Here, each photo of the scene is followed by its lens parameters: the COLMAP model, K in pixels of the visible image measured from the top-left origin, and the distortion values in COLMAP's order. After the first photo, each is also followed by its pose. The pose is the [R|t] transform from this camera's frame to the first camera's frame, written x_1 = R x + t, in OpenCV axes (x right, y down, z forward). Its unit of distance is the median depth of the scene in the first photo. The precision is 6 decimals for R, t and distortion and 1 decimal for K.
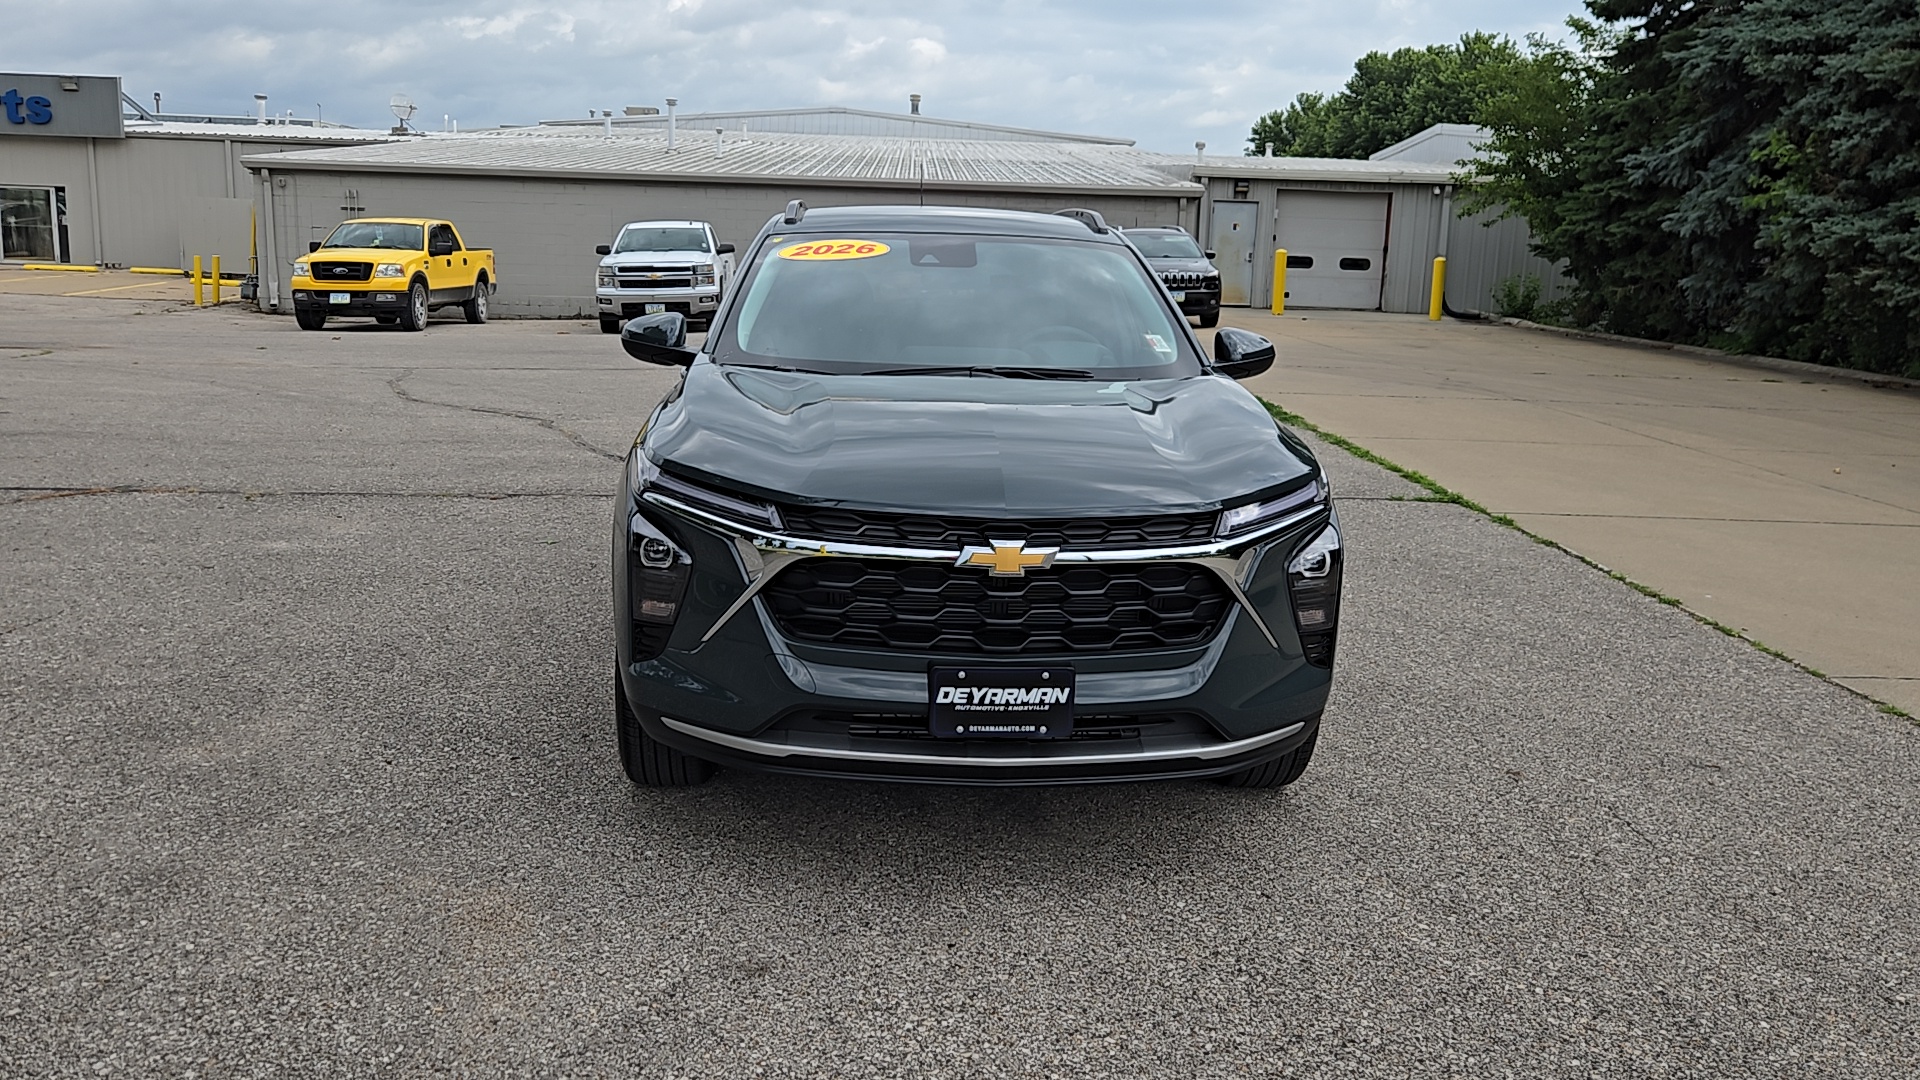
lens RADIAL K [[1583.2, 0, 952.5], [0, 1583.2, 538.4], [0, 0, 1]] dist [0.072336, -0.093831]
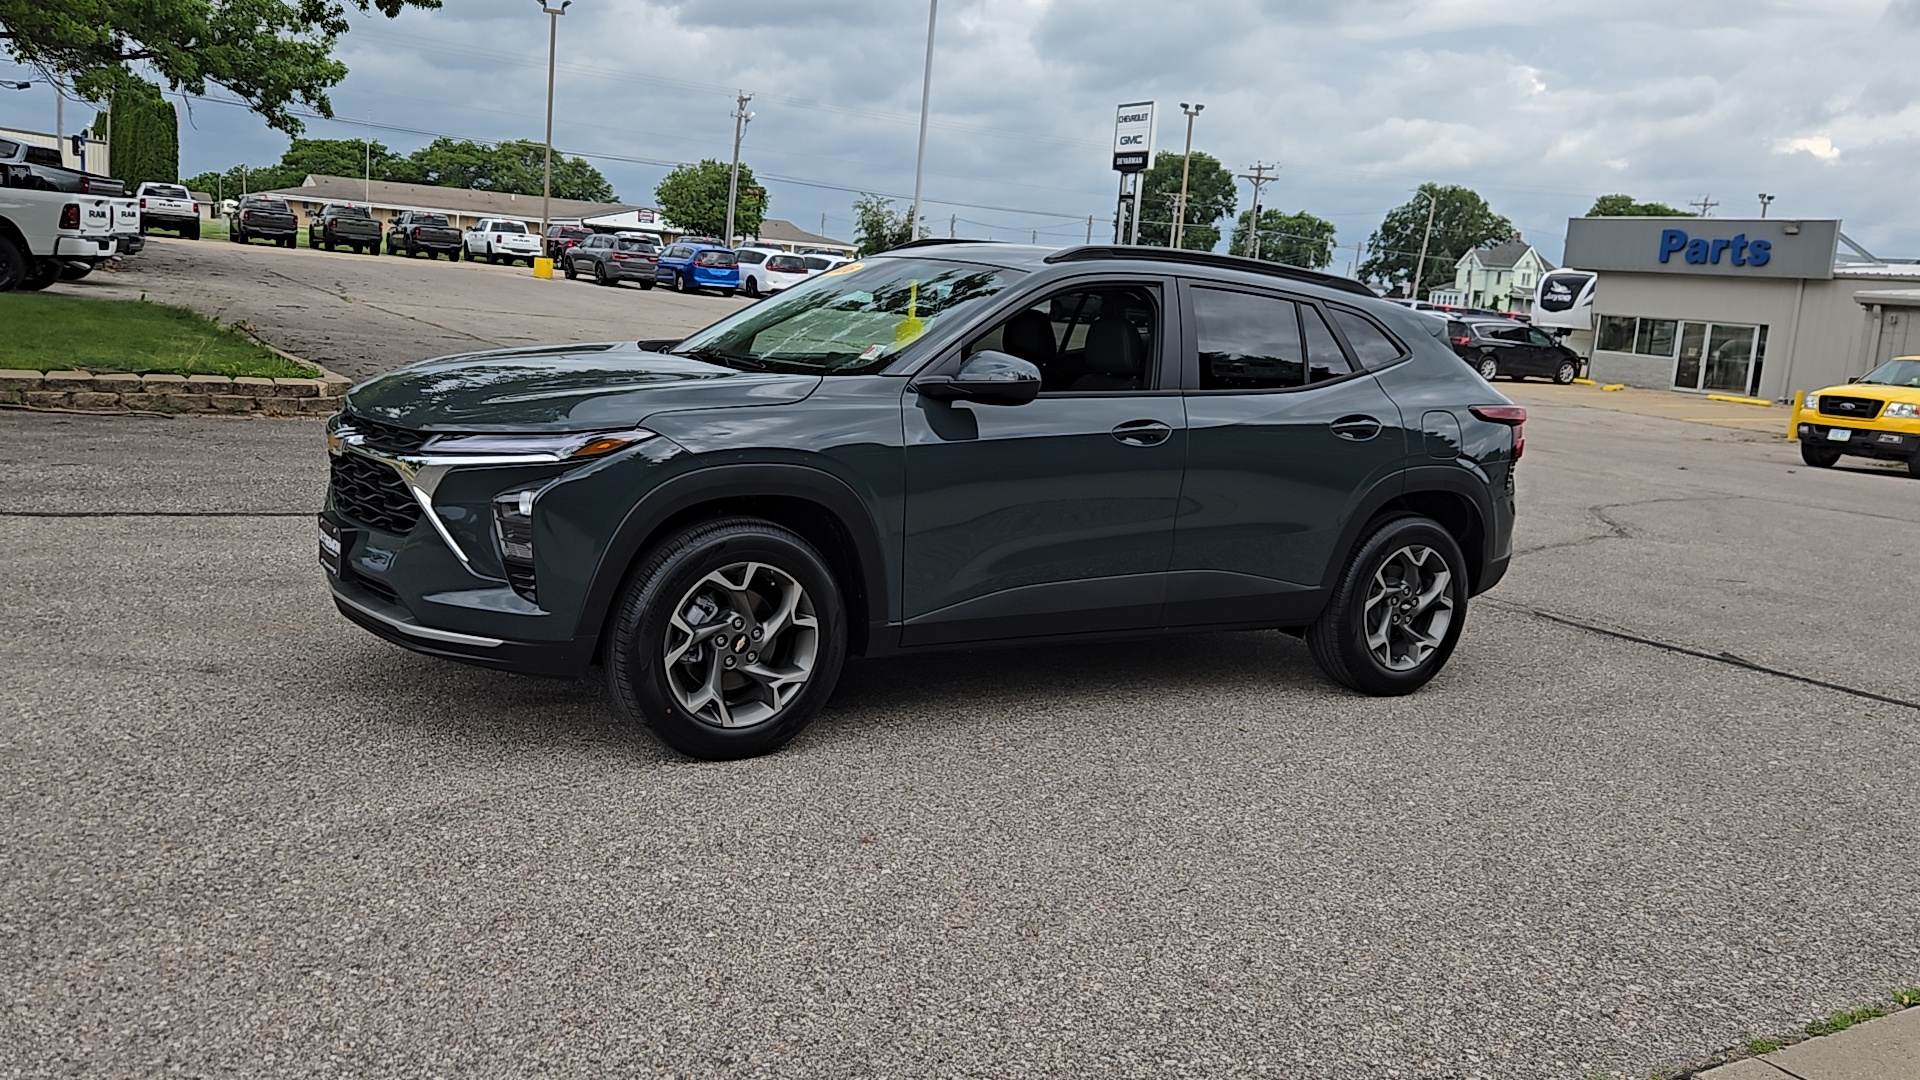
lens RADIAL K [[1583.2, 0, 952.5], [0, 1583.2, 538.4], [0, 0, 1]] dist [0.072336, -0.093831]
pose [[0.467664, 0.146703, -0.871647, 0.166590], [-0.227895, 0.972803, 0.041455, -0.009403], [0.854023, 0.179257, 0.488377, 0.086943]]
